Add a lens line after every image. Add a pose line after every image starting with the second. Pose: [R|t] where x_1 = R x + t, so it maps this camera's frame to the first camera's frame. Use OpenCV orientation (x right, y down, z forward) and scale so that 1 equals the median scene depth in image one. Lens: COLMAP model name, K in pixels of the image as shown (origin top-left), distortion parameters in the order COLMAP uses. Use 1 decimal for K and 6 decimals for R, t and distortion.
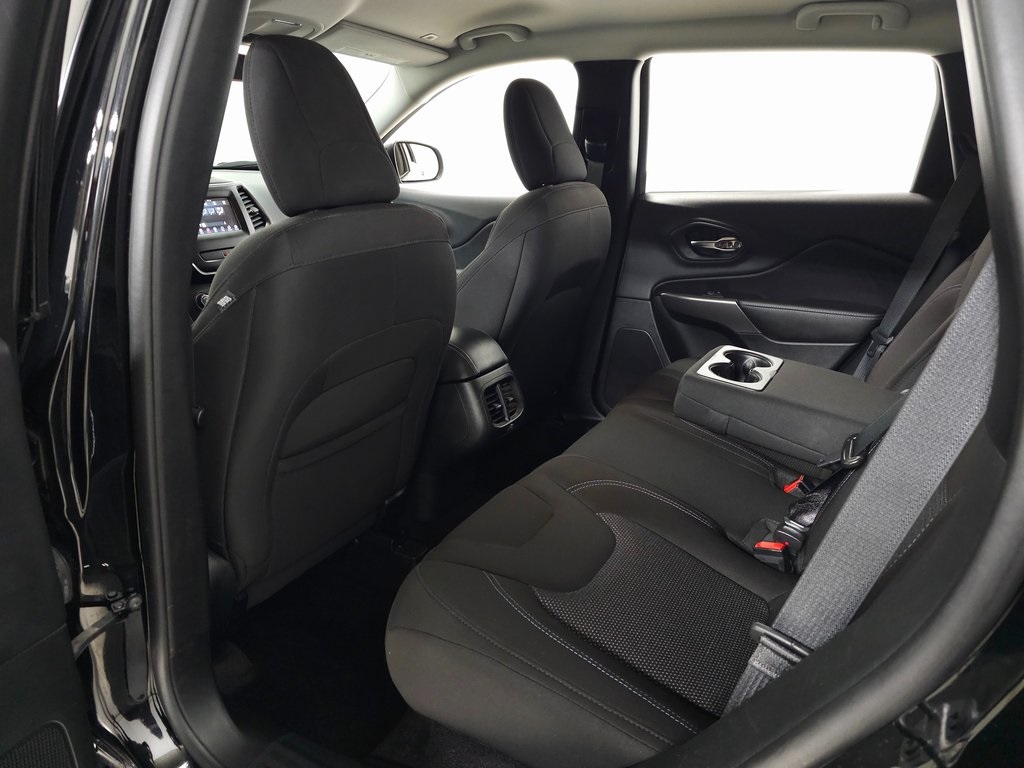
lens RADIAL K [[714.5, 0, 511.5], [0, 714.5, 381.3], [0, 0, 1]] dist [0.034394, -0.047980]
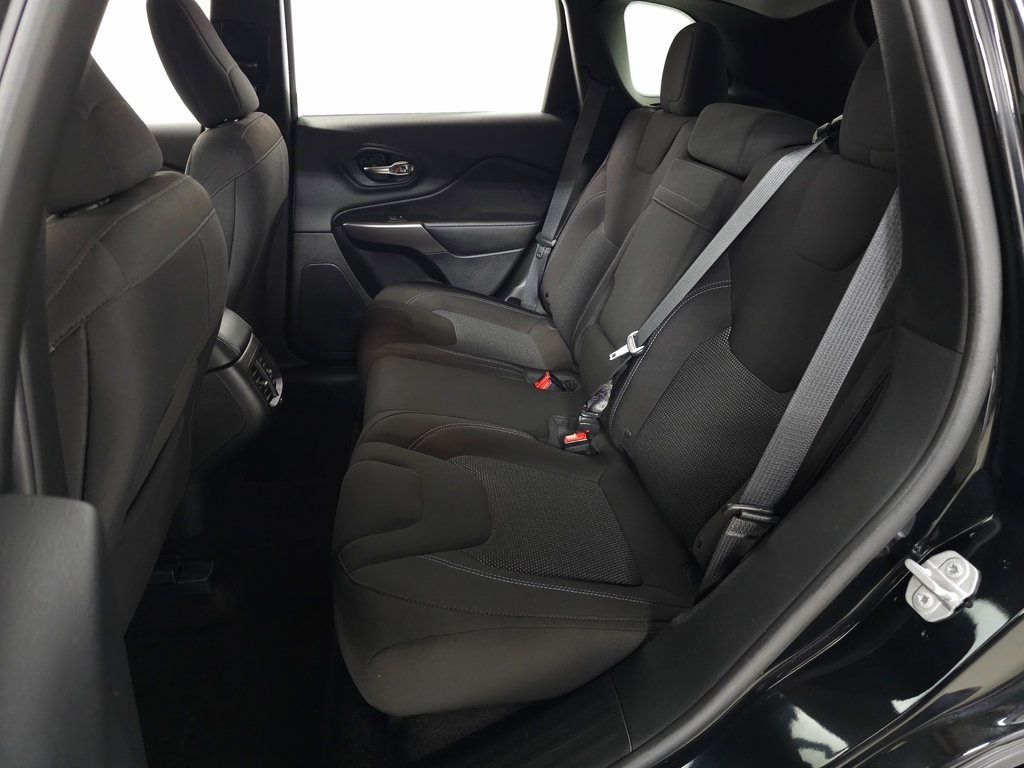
lens RADIAL K [[714.5, 0, 511.5], [0, 714.5, 381.3], [0, 0, 1]] dist [0.034394, -0.047980]
pose [[0.779620, -0.254822, 0.572064, -0.242486], [0.171294, 0.965407, 0.196591, -0.071899], [-0.602371, -0.055275, 0.796300, 0.069222]]
